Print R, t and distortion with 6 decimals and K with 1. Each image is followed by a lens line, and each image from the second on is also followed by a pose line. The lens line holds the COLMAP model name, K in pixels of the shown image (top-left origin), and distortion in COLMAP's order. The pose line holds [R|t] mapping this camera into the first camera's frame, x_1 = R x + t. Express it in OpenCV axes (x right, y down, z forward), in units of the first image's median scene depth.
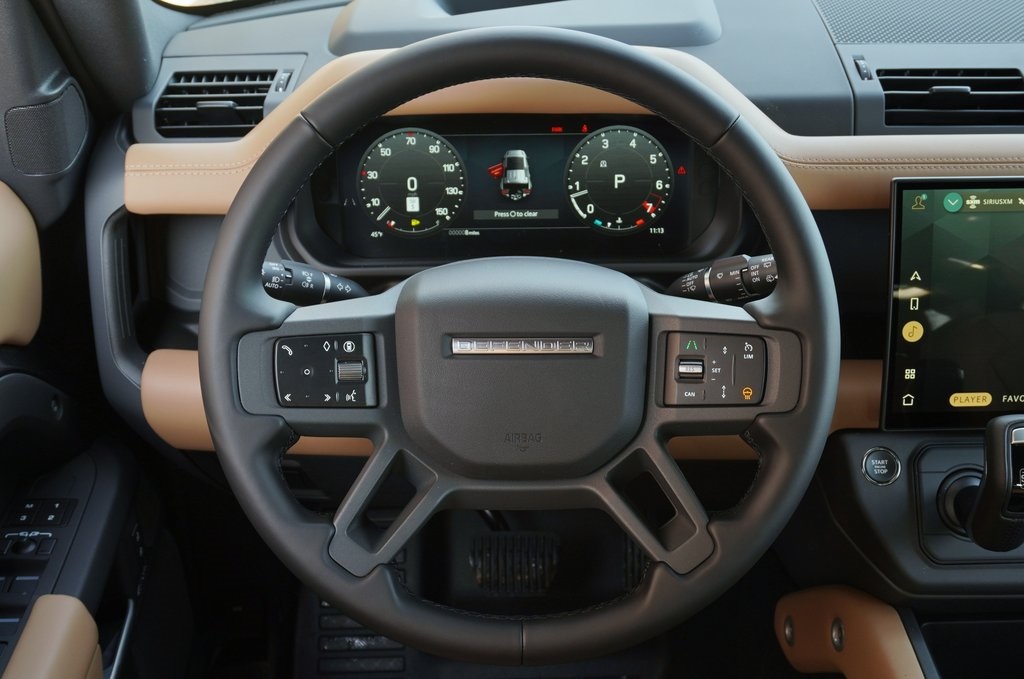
lens RADIAL K [[1196.3, 0, 540.5], [0, 1196.3, 378.2], [0, 0, 1]] dist [-0.007236, 0.014108]
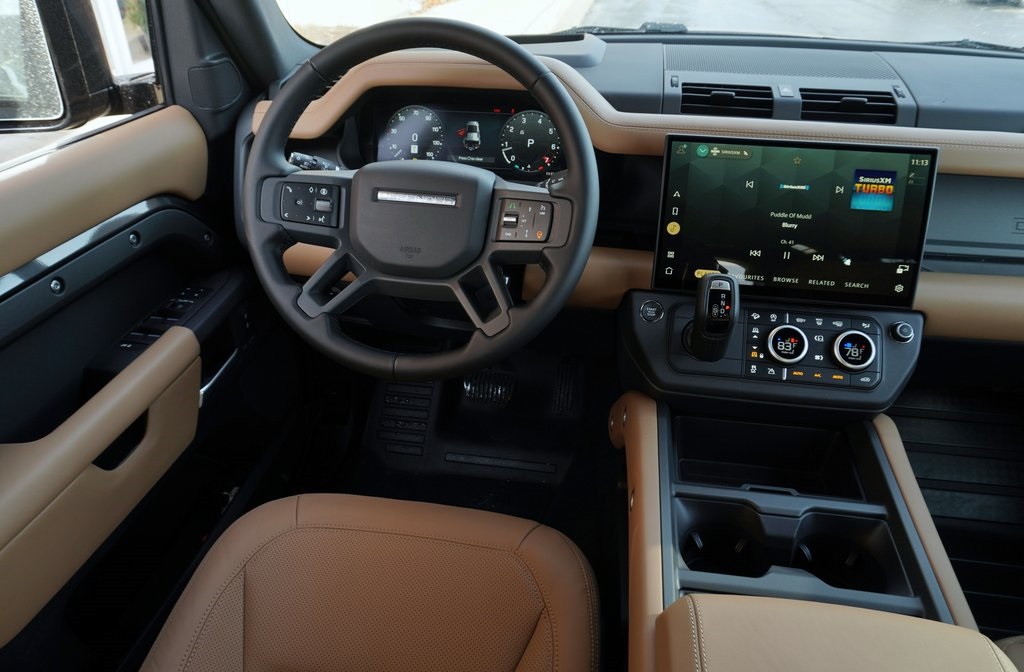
lens RADIAL K [[691.9, 0, 512.0], [0, 691.9, 336.0], [0, 0, 1]] dist [-0.046255, 0.038401]
pose [[0.980941, 0.105948, -0.162882, 0.277960], [-0.110038, 0.993794, -0.016273, 0.157442], [0.160147, 0.033886, 0.986511, 0.029201]]
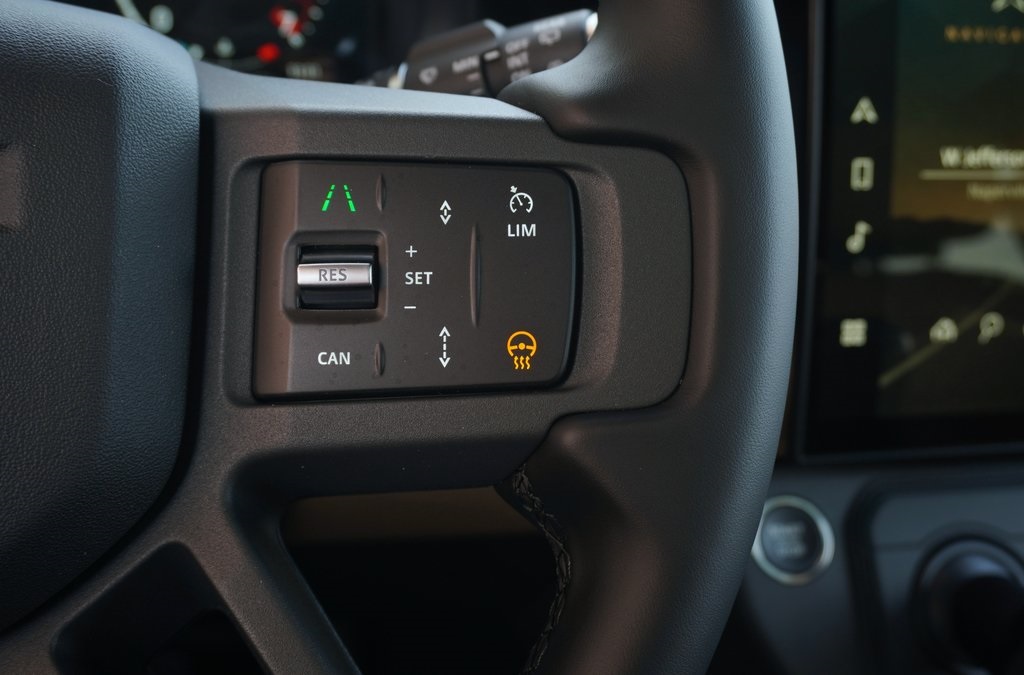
lens RADIAL K [[1147.3, 0, 512.0], [0, 1147.3, 337.5], [0, 0, 1]] dist [0.012089, 0.019364]
pose [[0.977966, -0.012035, 0.208418, 0.098269], [0.027413, 0.997096, -0.071056, 0.027353], [-0.206958, 0.075204, 0.975455, 0.640654]]
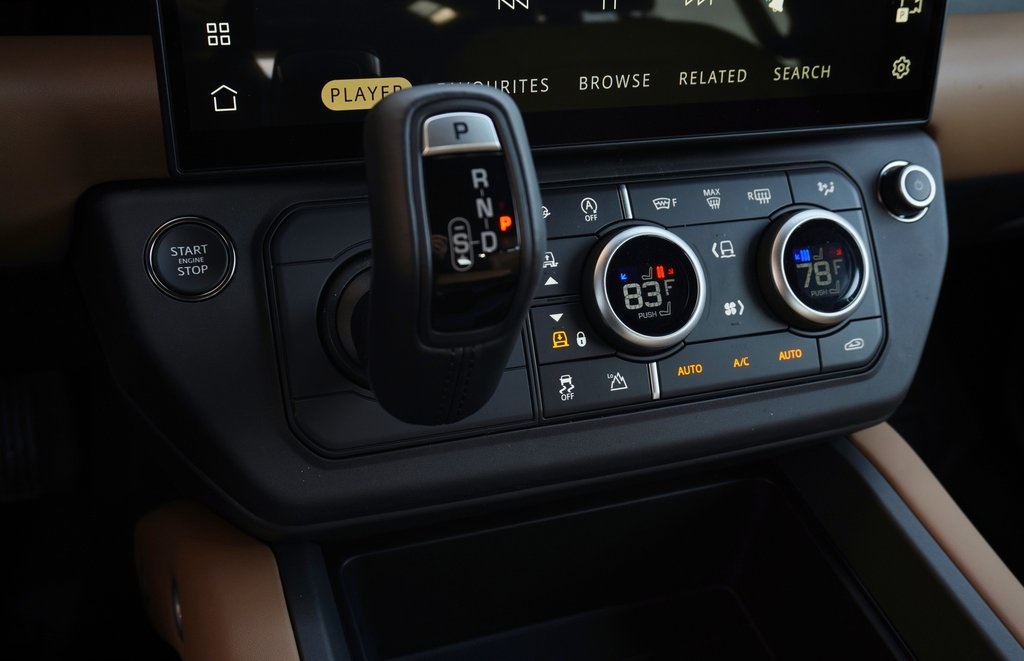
lens RADIAL K [[1017.9, 0, 512.0], [0, 1017.9, 330.5], [0, 0, 1]] dist [-0.012428, 0.003796]
pose [[0.945800, -0.101651, 0.308432, 0.303862], [0.072092, 0.991771, 0.105795, 0.074926], [-0.316648, -0.077826, 0.945345, 0.655302]]
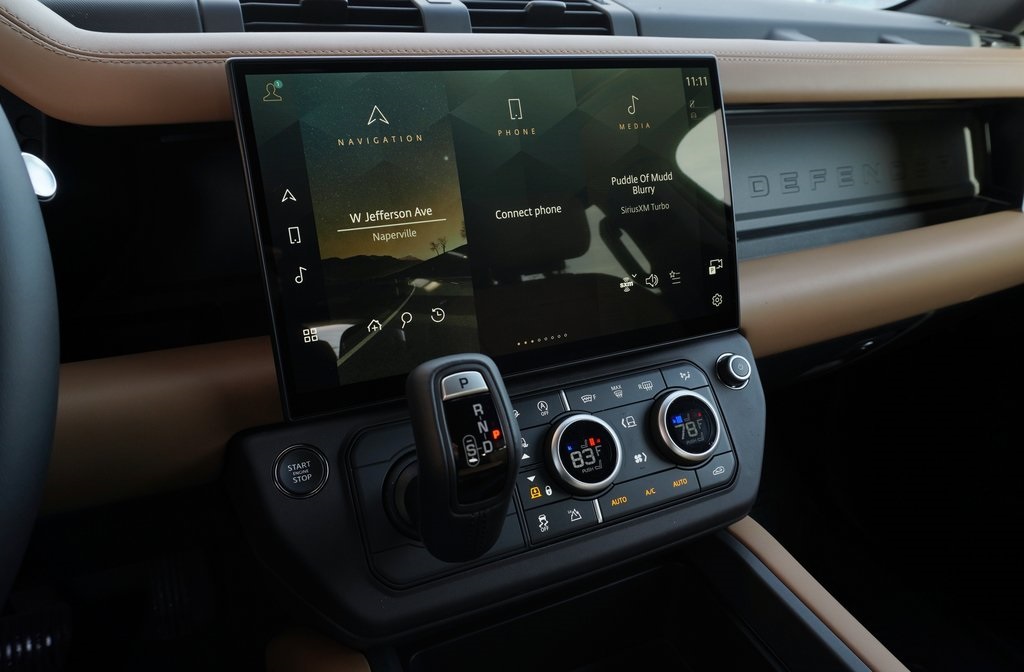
lens RADIAL K [[691.9, 0, 512.0], [0, 691.9, 336.0], [0, 0, 1]] dist [-0.046255, 0.038401]
pose [[0.919752, -0.148259, 0.363421, 0.287475], [0.188405, 0.979035, -0.077418, 0.054502], [-0.344325, 0.139675, 0.928403, 0.614229]]
